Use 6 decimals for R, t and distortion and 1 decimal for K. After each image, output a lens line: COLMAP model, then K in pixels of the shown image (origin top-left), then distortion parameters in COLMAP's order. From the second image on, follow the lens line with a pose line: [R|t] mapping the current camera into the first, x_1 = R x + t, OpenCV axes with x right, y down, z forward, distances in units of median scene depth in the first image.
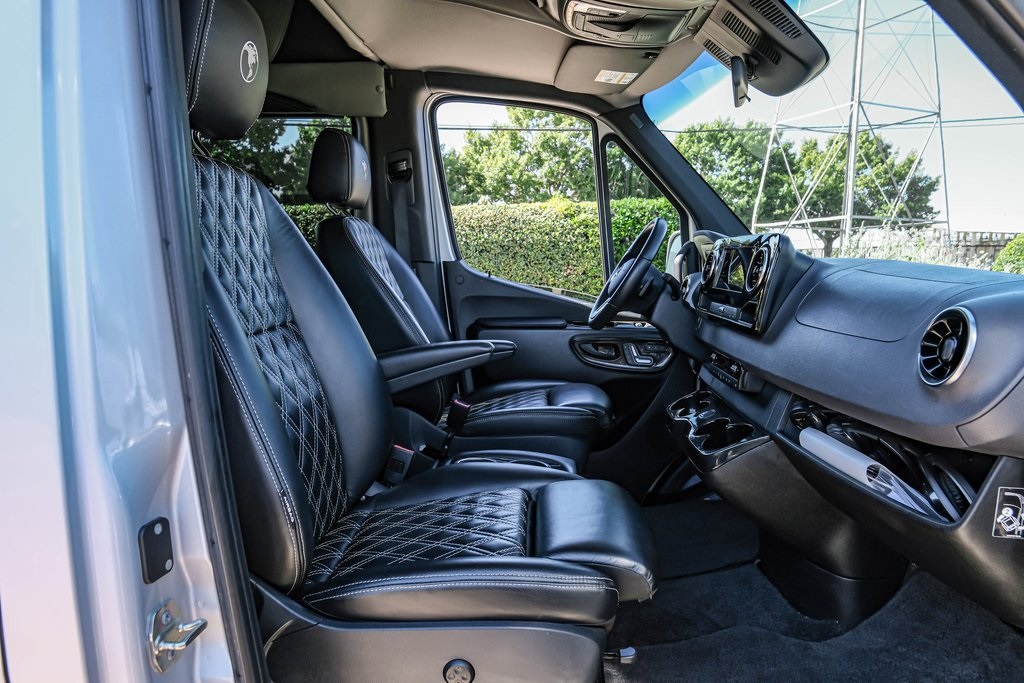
lens RADIAL K [[667.0, 0, 474.5], [0, 667.0, 368.6], [0, 0, 1]] dist [-0.007117, -0.015106]
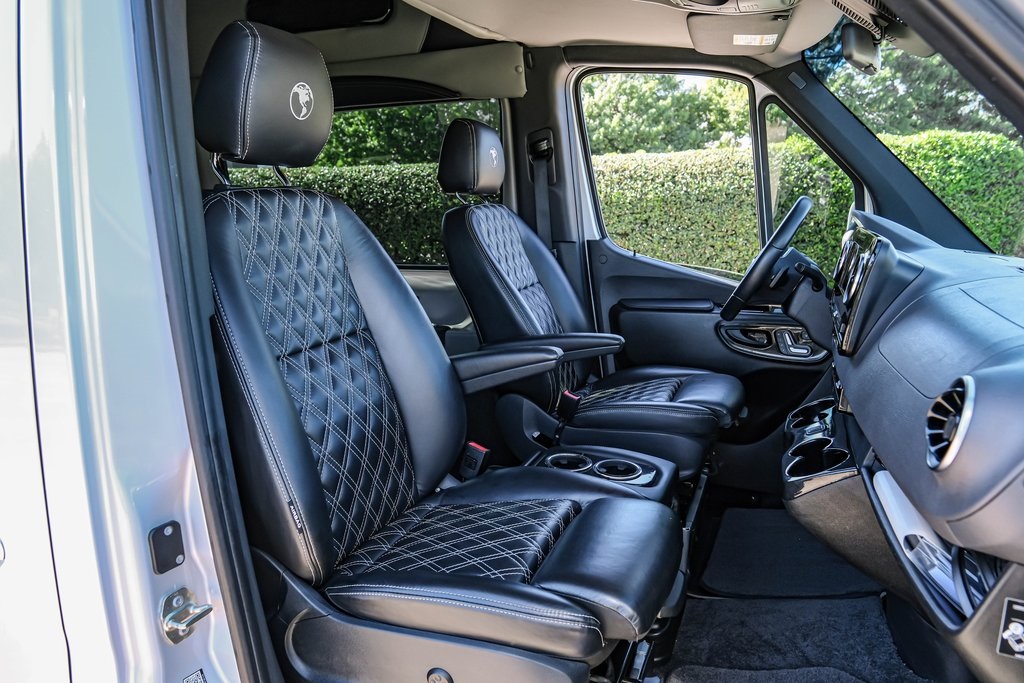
lens RADIAL K [[667.0, 0, 483.6], [0, 667.0, 368.7], [0, 0, 1]] dist [-0.007117, -0.015106]
pose [[0.947935, 0.043818, -0.315434, 0.168976], [-0.019795, 0.996681, 0.078965, -0.062628], [0.317847, -0.068610, 0.945656, 0.015657]]
